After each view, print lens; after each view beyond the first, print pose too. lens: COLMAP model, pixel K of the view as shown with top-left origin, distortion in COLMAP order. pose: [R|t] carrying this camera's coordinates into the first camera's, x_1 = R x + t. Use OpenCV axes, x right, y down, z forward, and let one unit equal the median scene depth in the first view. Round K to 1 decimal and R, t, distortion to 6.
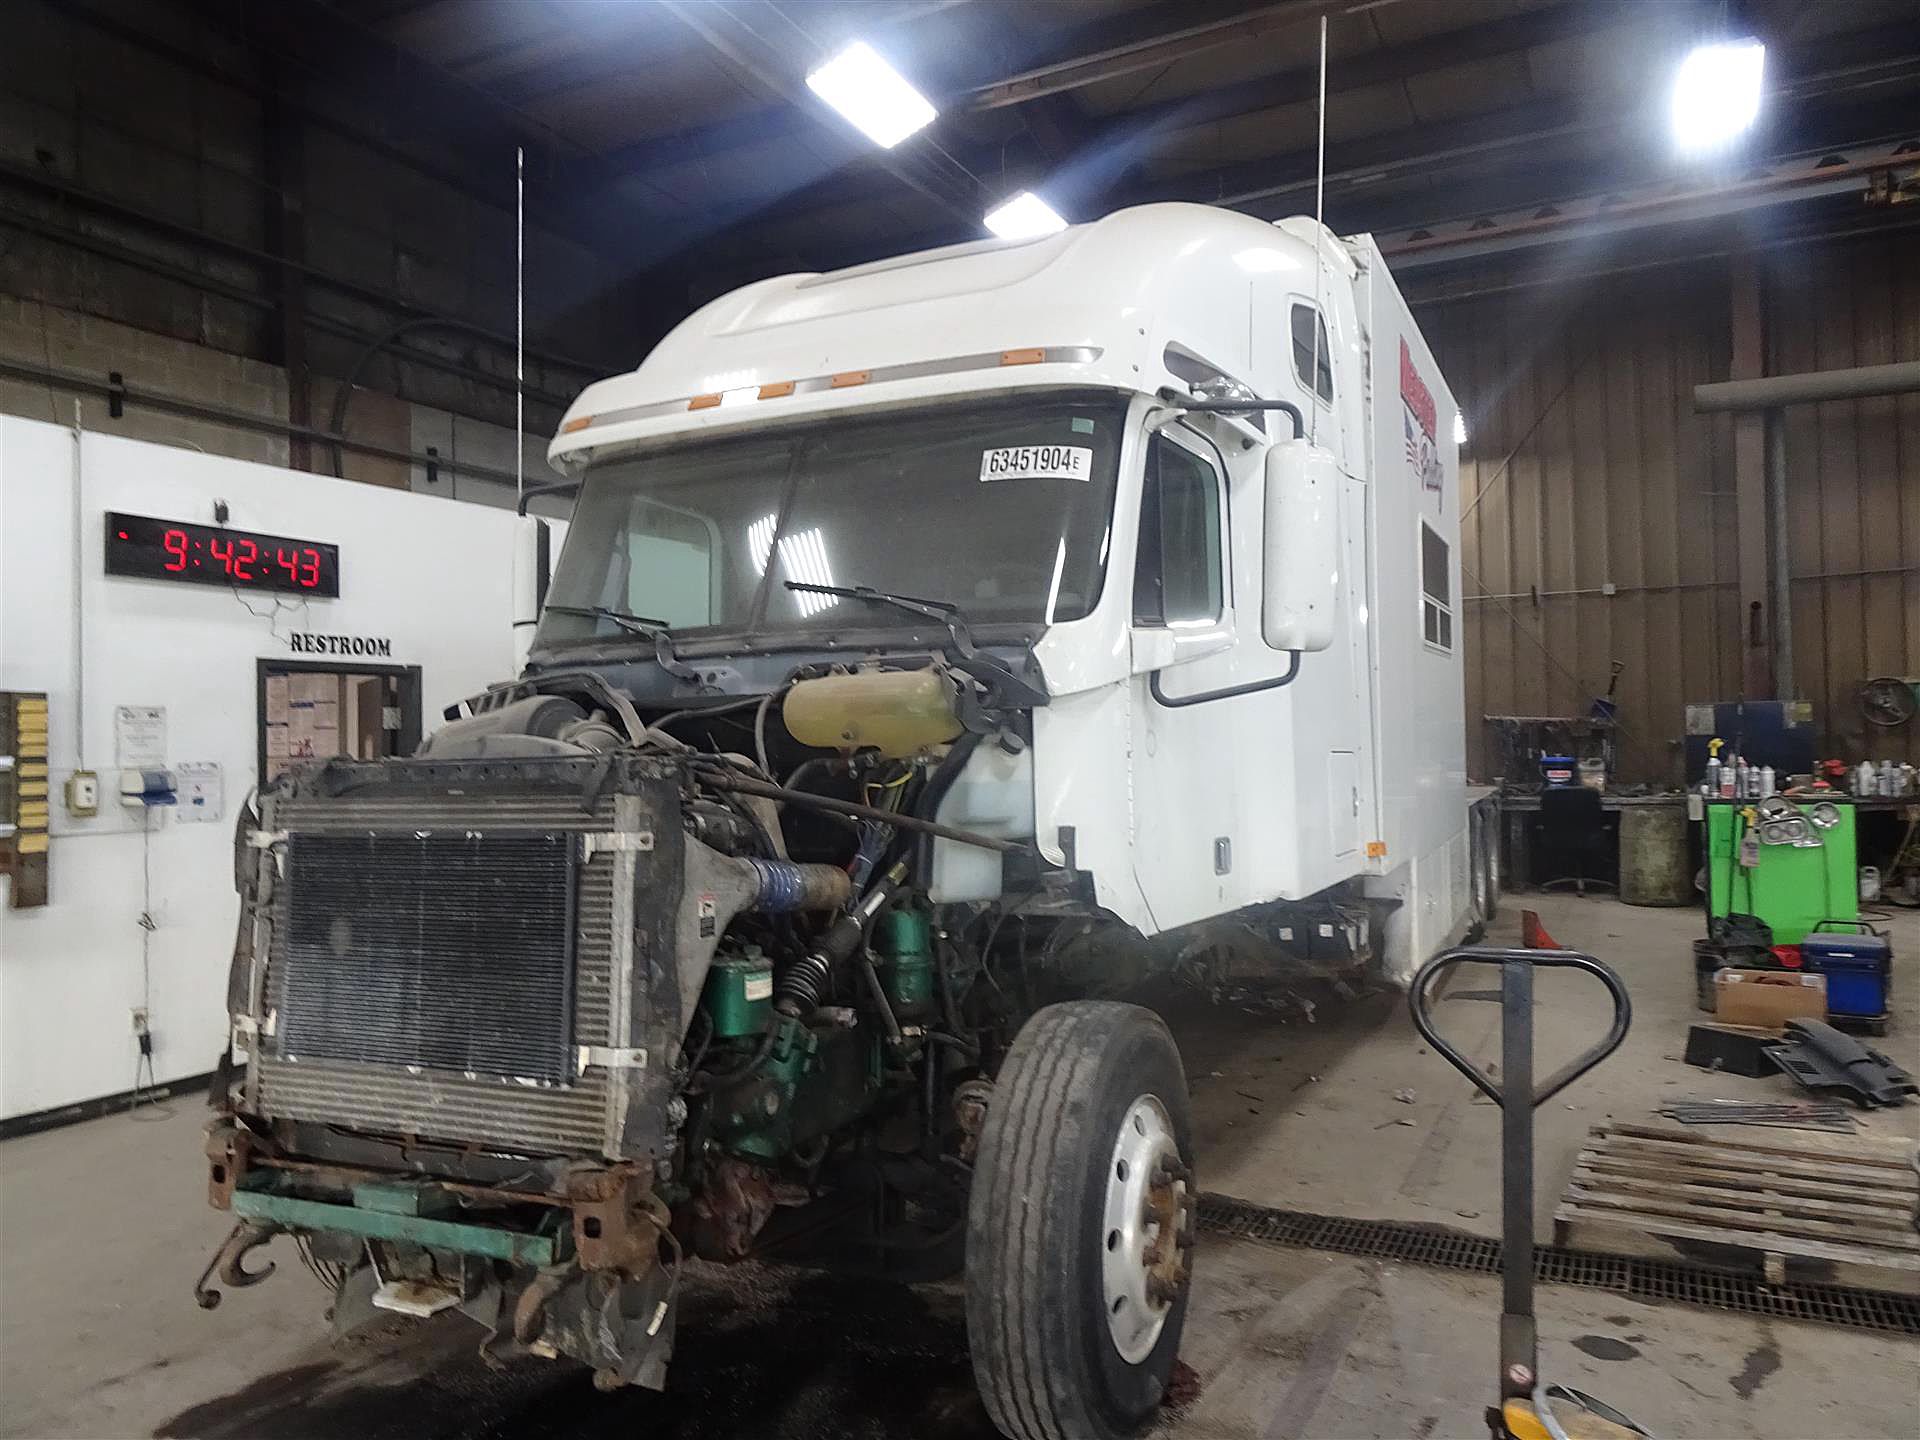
lens RADIAL K [[1351.4, 0, 960.0], [0, 1351.4, 720.0], [0, 0, 1]] dist [0.004930, 0.005491]
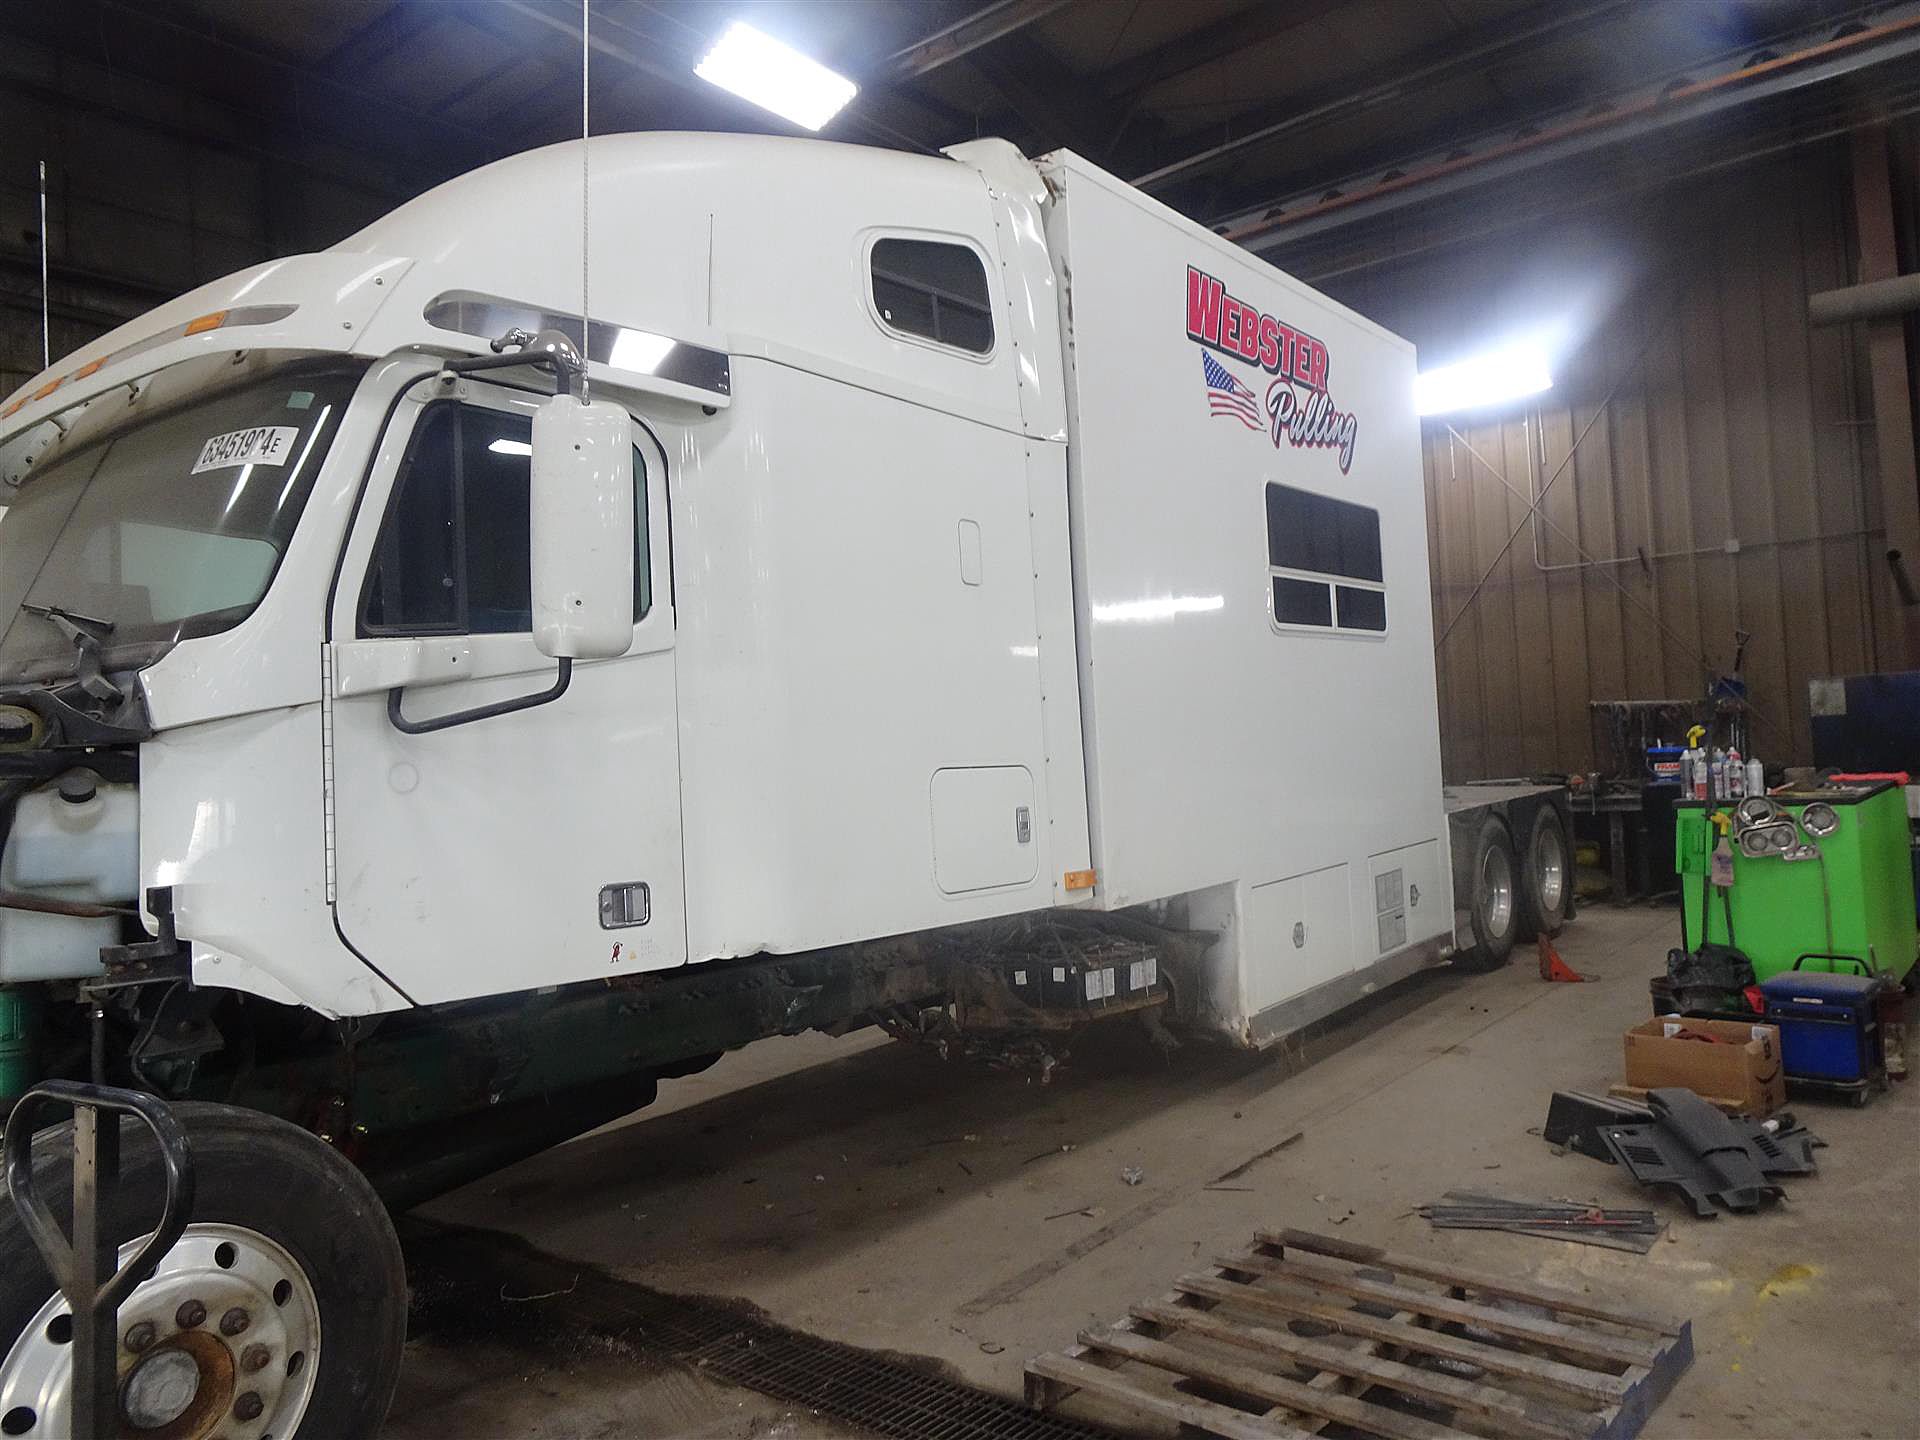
lens RADIAL K [[1351.4, 0, 960.0], [0, 1351.4, 720.0], [0, 0, 1]] dist [0.004930, 0.005491]
pose [[0.976745, -0.037967, -0.211016, 0.325129], [0.037188, 0.999279, -0.007661, 0.000351], [0.211155, -0.000364, 0.977453, 0.130731]]
